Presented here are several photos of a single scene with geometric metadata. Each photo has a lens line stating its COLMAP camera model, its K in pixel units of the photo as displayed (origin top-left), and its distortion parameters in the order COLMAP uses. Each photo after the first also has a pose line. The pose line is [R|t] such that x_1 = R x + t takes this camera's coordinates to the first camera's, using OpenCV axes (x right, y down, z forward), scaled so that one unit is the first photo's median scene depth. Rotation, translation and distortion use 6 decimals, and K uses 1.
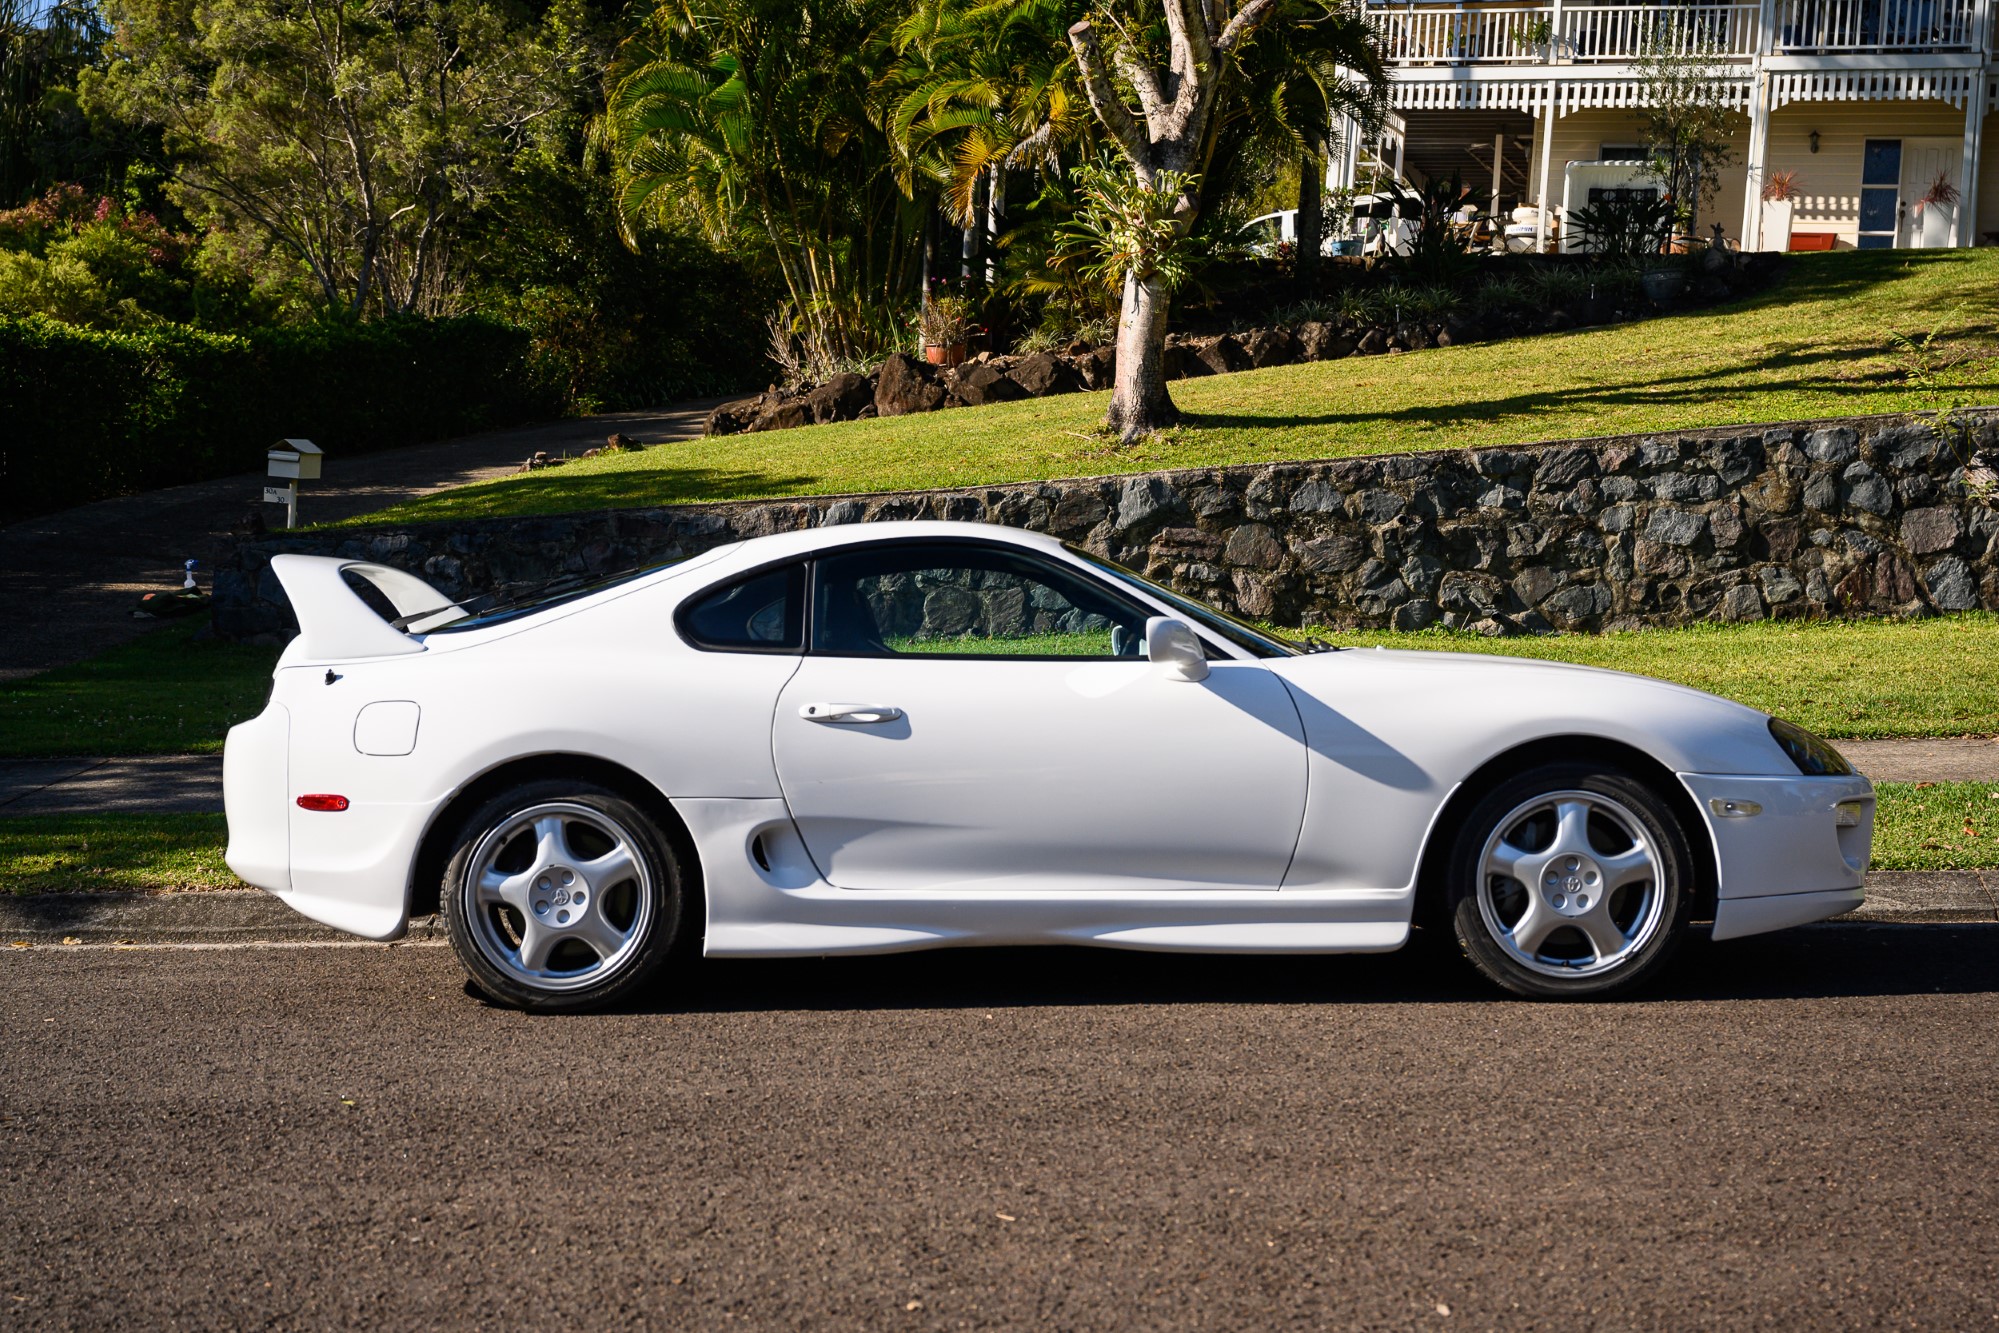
lens RADIAL K [[2544.2, 0, 997.7], [0, 2544.2, 668.3], [0, 0, 1]] dist [-0.009149, 0.000000]
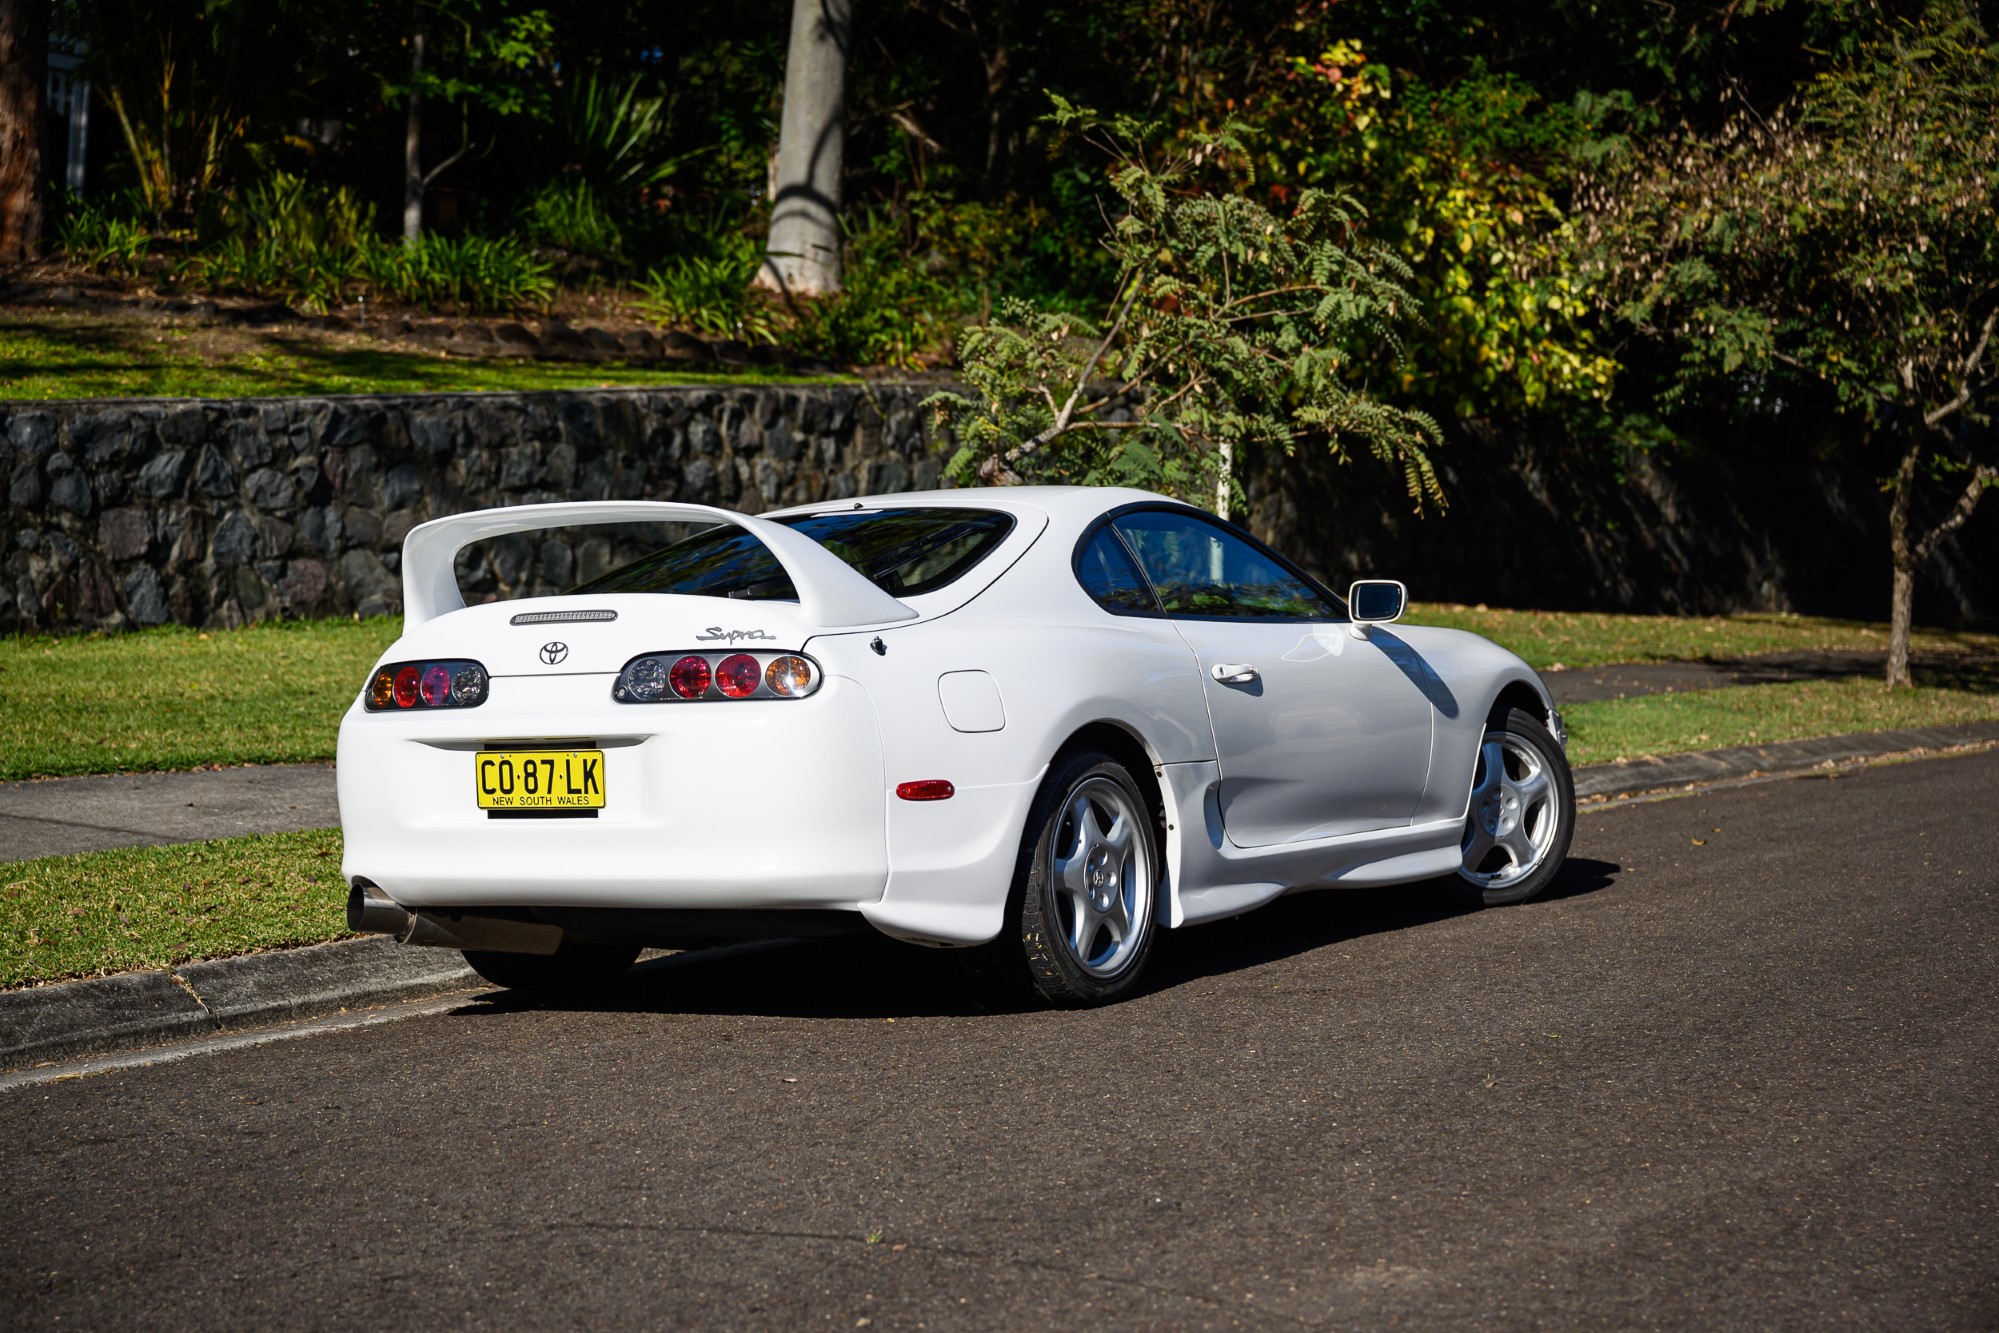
lens RADIAL K [[3276.7, 0, 993.3], [0, 3276.7, 666.9], [0, 0, 1]] dist [0.027301, 0.000000]
pose [[0.498205, -0.013106, 0.866960, -0.471071], [0.033019, 0.999447, -0.003866, 0.006407], [-0.866430, 0.030552, 0.498362, 0.167962]]
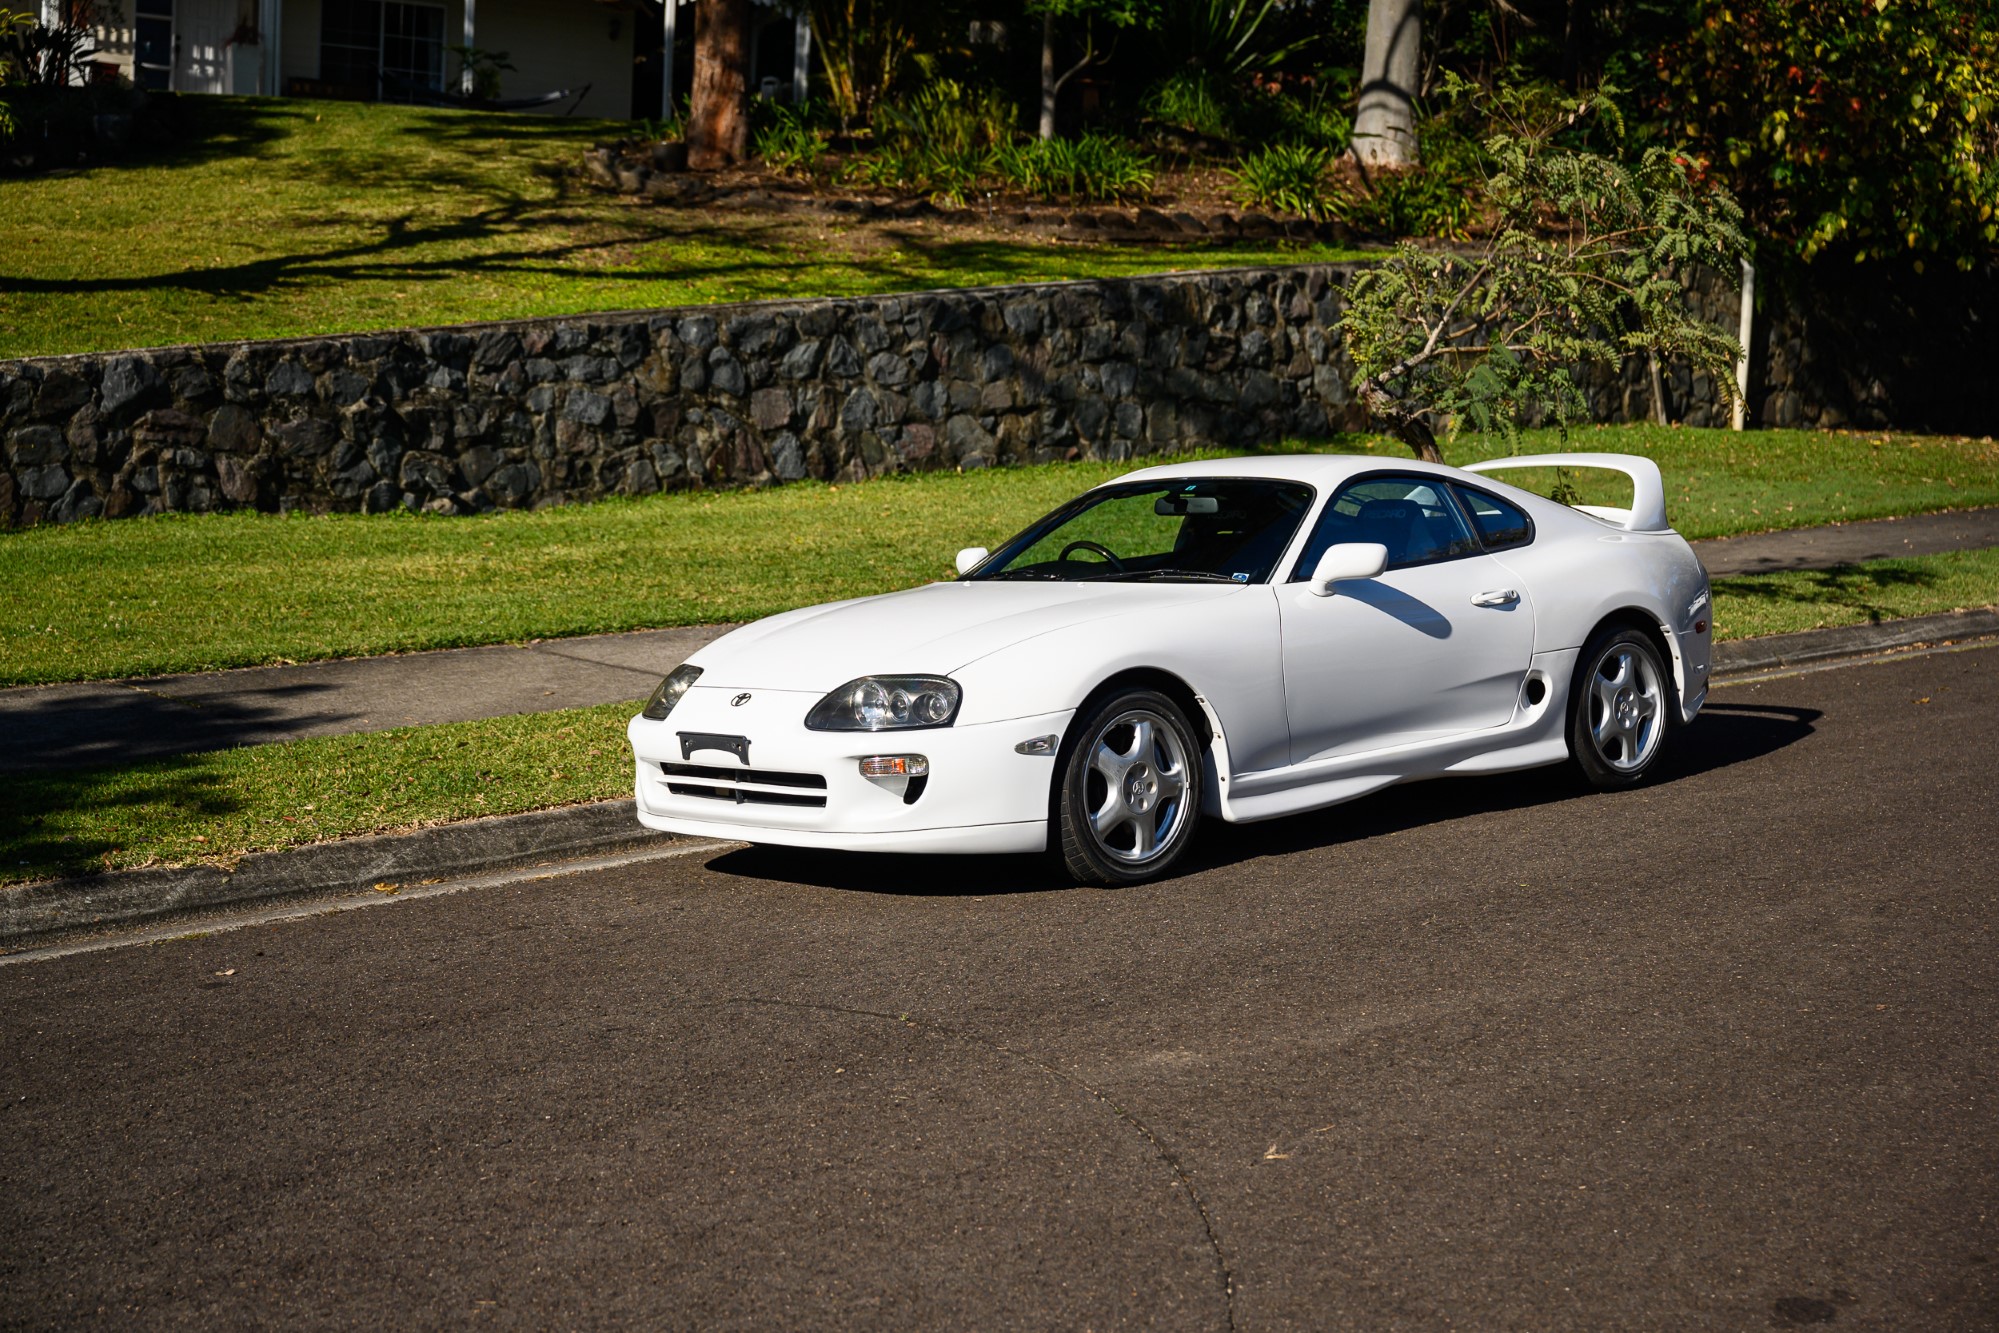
lens RADIAL K [[2975.8, 0, 1005.4], [0, 2975.8, 664.6], [0, 0, 1]] dist [-0.001217, 0.000000]
pose [[0.684393, -0.068636, 0.725875, -0.521659], [0.032306, 0.997436, 0.063854, -0.022006], [-0.728397, -0.020252, 0.684856, 0.020483]]
